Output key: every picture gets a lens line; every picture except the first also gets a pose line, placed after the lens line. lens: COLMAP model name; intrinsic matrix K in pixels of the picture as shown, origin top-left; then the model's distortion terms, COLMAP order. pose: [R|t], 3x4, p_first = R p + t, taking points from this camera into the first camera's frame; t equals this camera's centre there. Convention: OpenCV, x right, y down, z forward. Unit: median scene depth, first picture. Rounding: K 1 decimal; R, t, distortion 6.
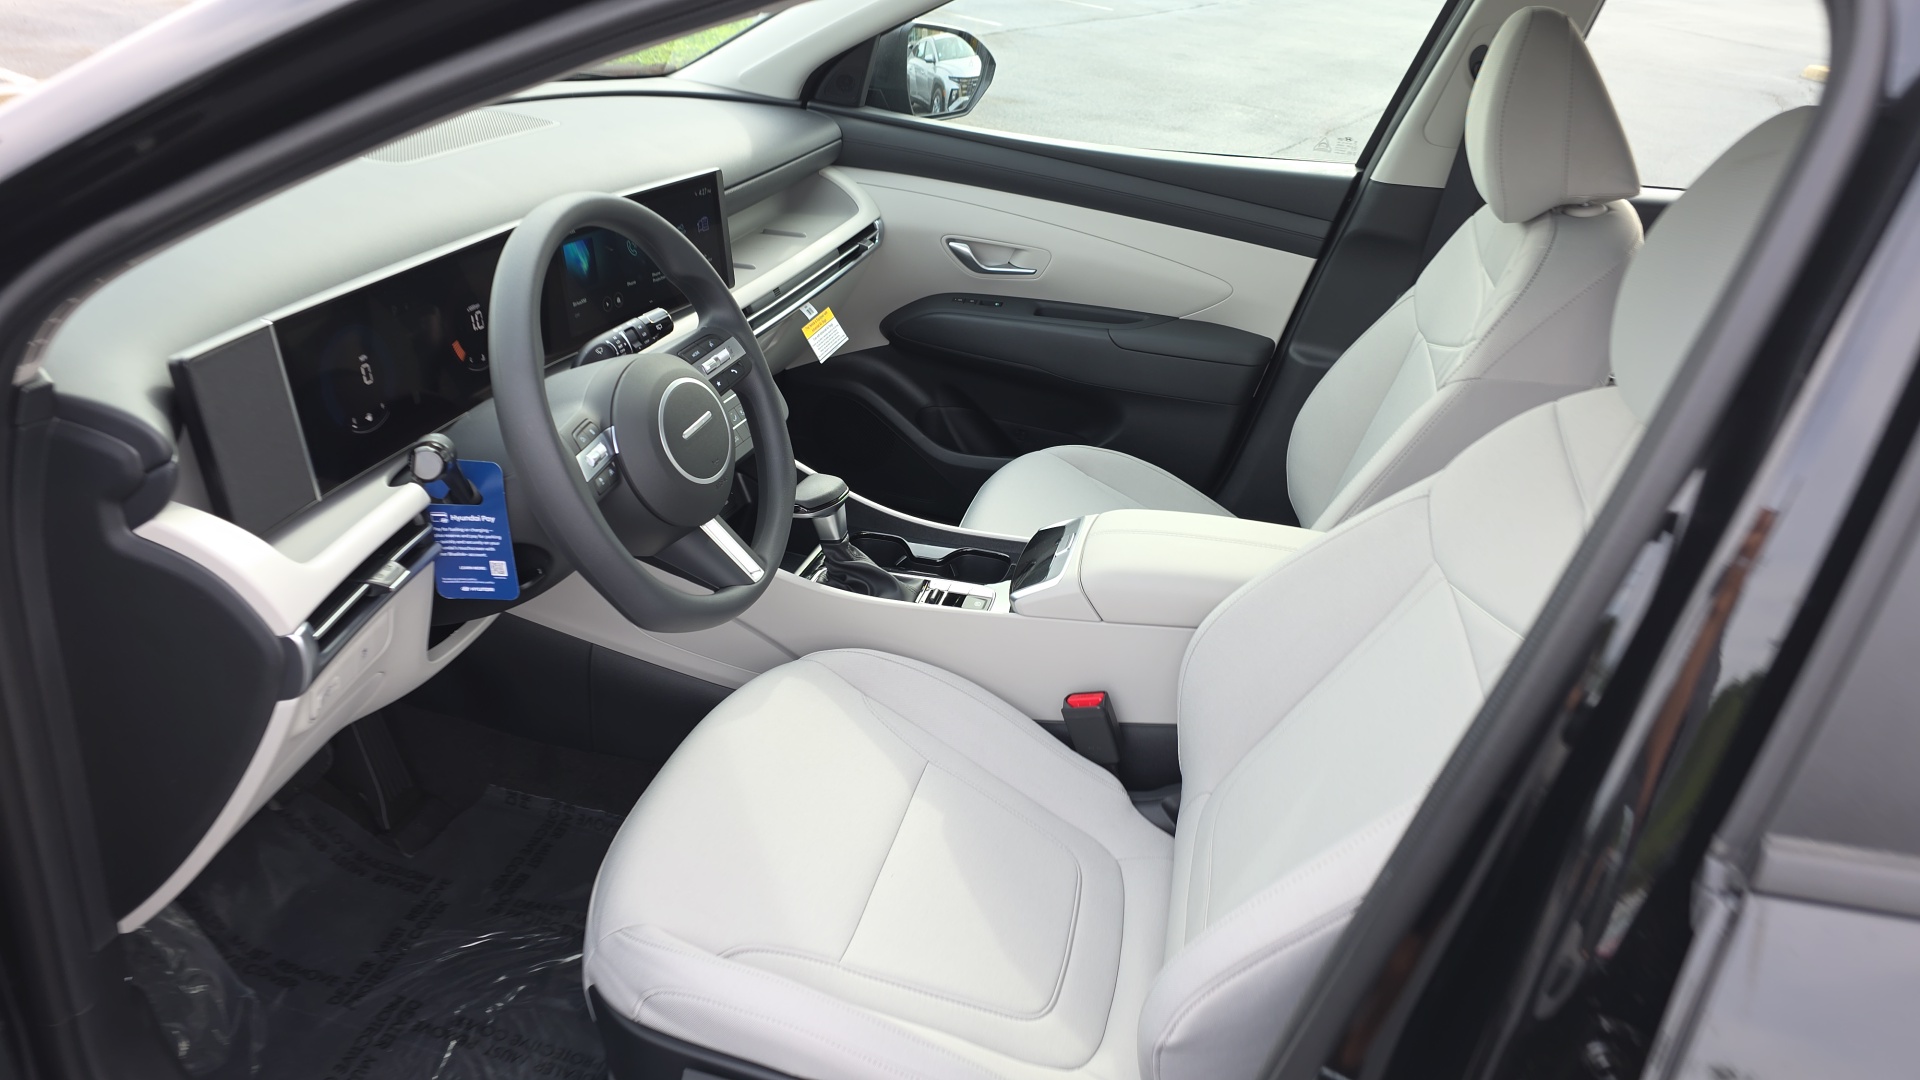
lens RADIAL K [[1251.7, 0, 946.5], [0, 1251.7, 566.9], [0, 0, 1]] dist [0.065880, -0.043279]
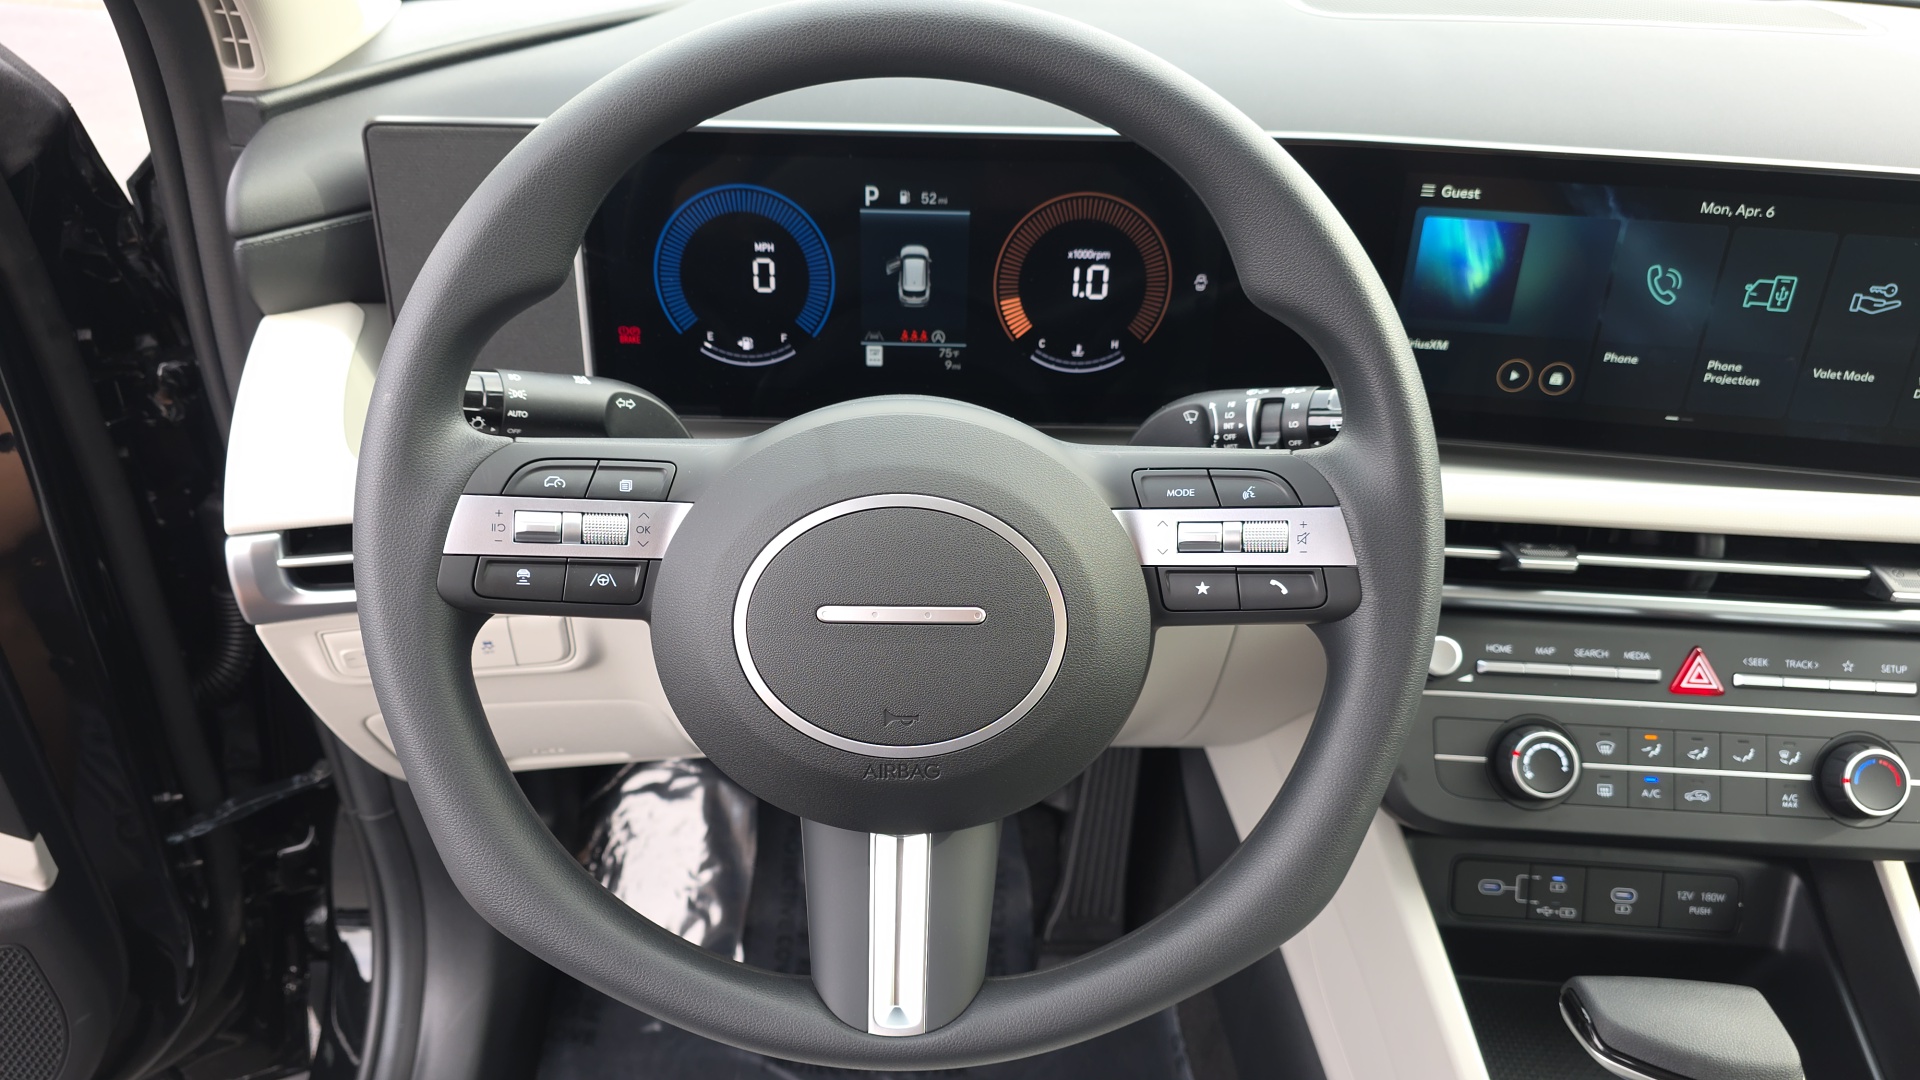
lens RADIAL K [[1326.9, 0, 954.9], [0, 1326.9, 560.3], [0, 0, 1]] dist [0.060013, -0.068532]
pose [[0.267689, 0.439497, -0.857429, 0.084920], [-0.464649, 0.838473, 0.284717, -0.139346], [0.844064, 0.322188, 0.428662, 0.457093]]
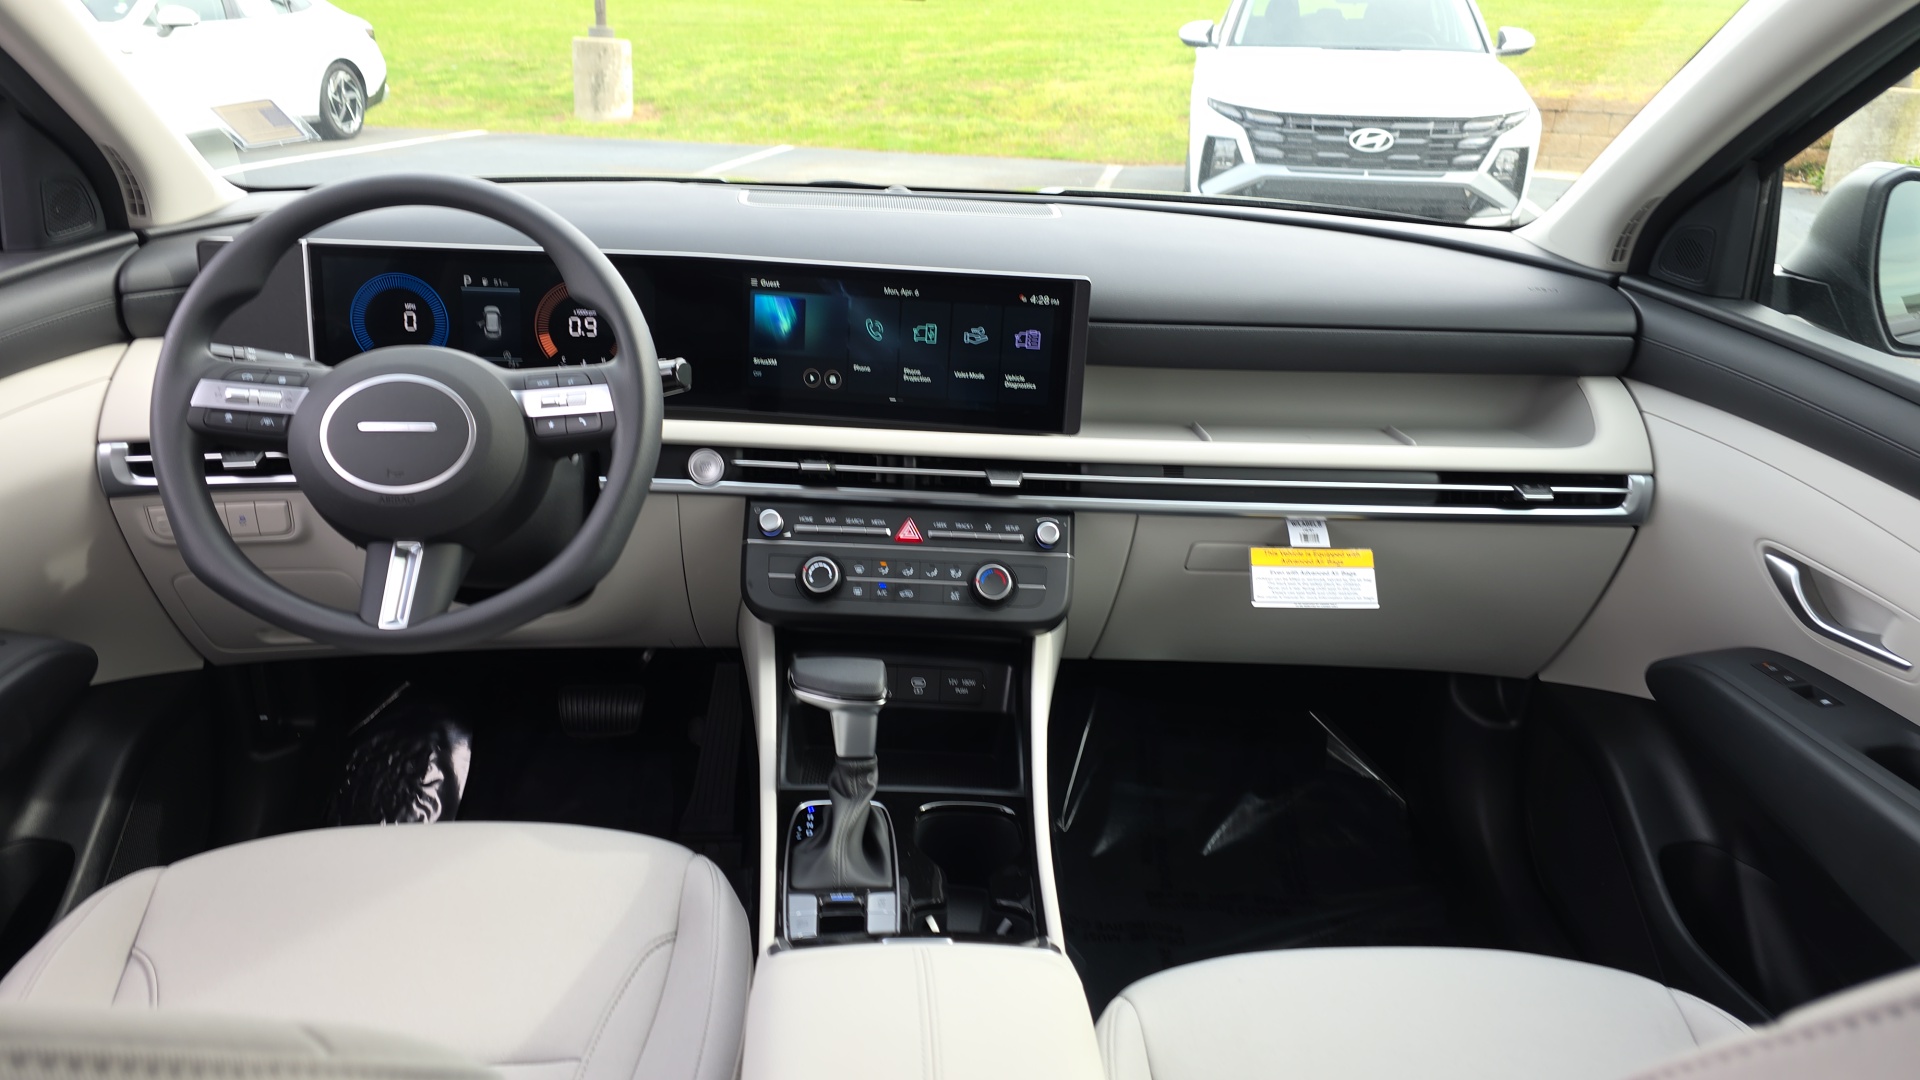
lens RADIAL K [[1271.8, 0, 930.6], [0, 1271.8, 509.4], [0, 0, 1]] dist [0.108097, -0.130800]
pose [[0.302289, 0.255416, -0.918359, 0.417223], [-0.467467, 0.879346, 0.090693, -0.175032], [0.830720, 0.401887, 0.385216, 0.542560]]
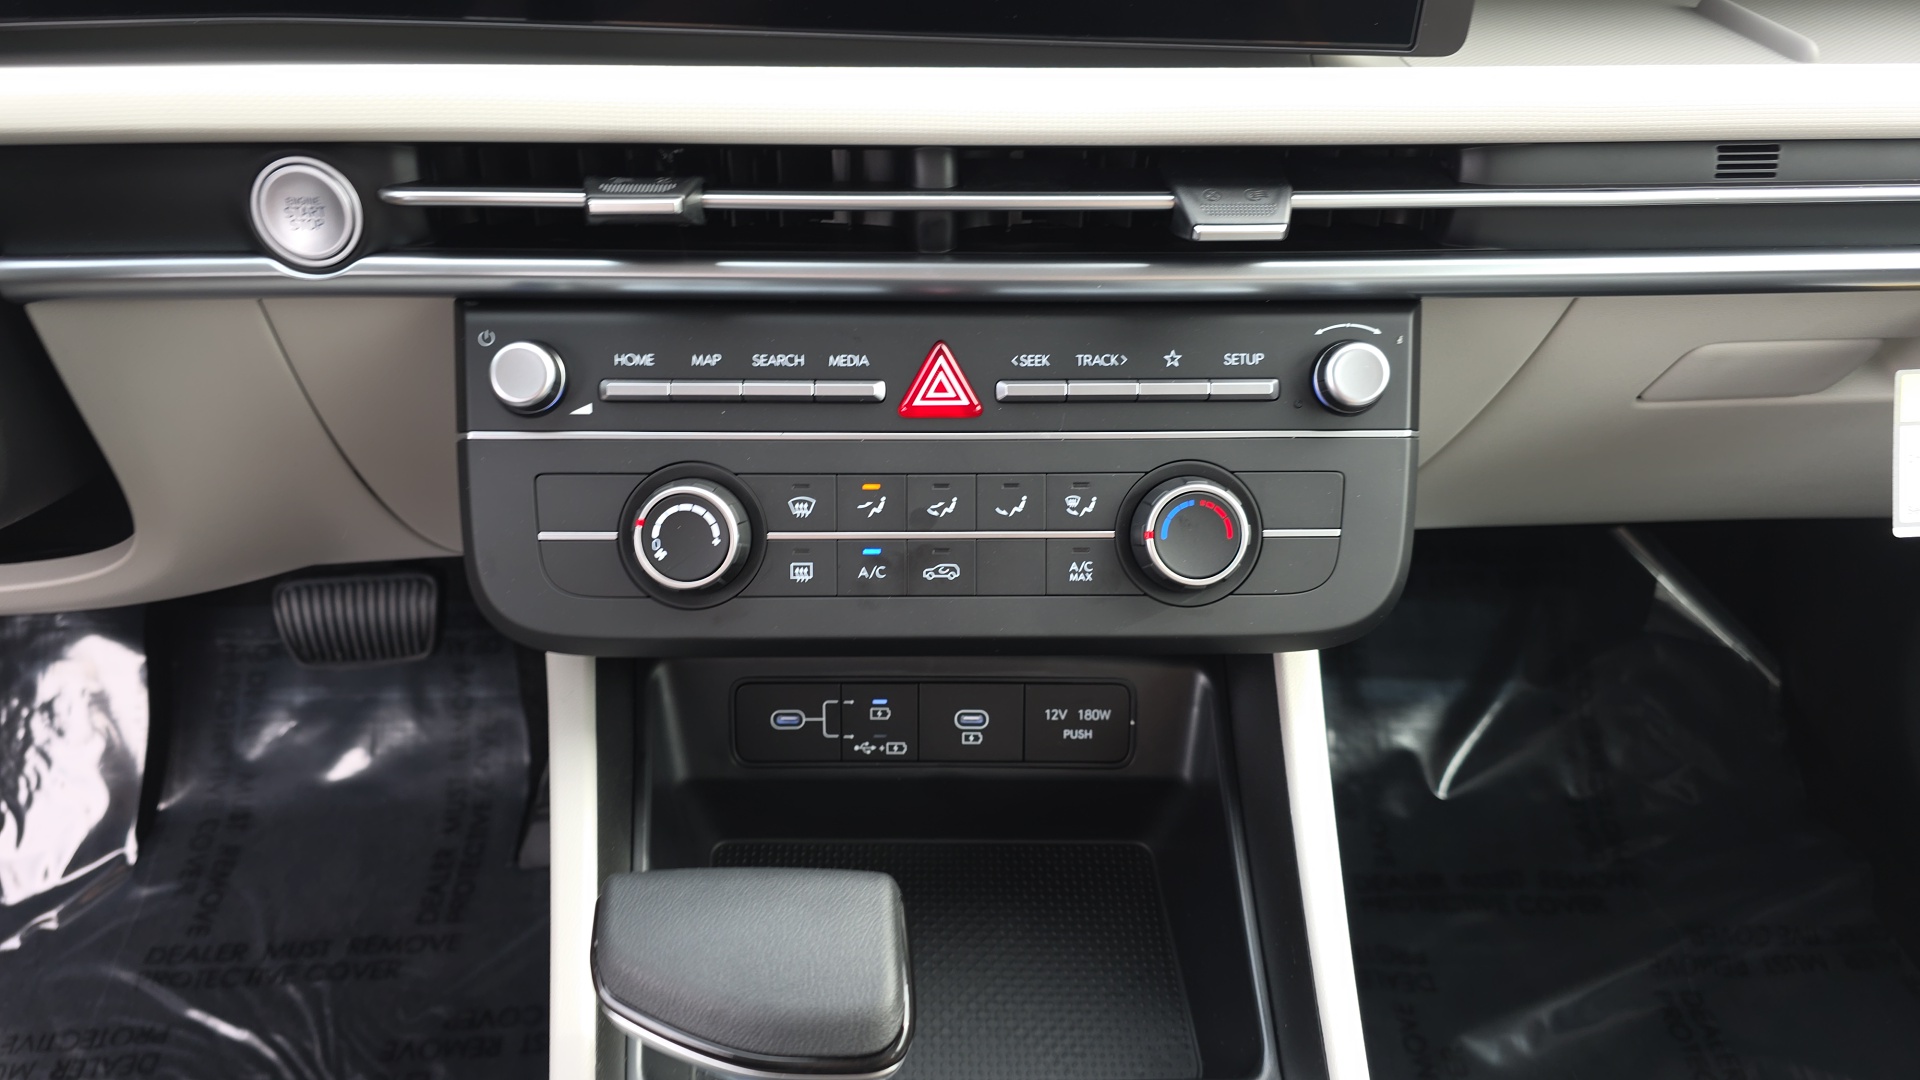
lens RADIAL K [[1315.9, 0, 927.2], [0, 1315.9, 582.0], [0, 0, 1]] dist [0.074698, -0.119181]
pose [[0.322353, 0.536794, -0.779706, 0.039301], [-0.431817, 0.816367, 0.383508, -0.160913], [0.842391, 0.213066, 0.494956, 0.672188]]
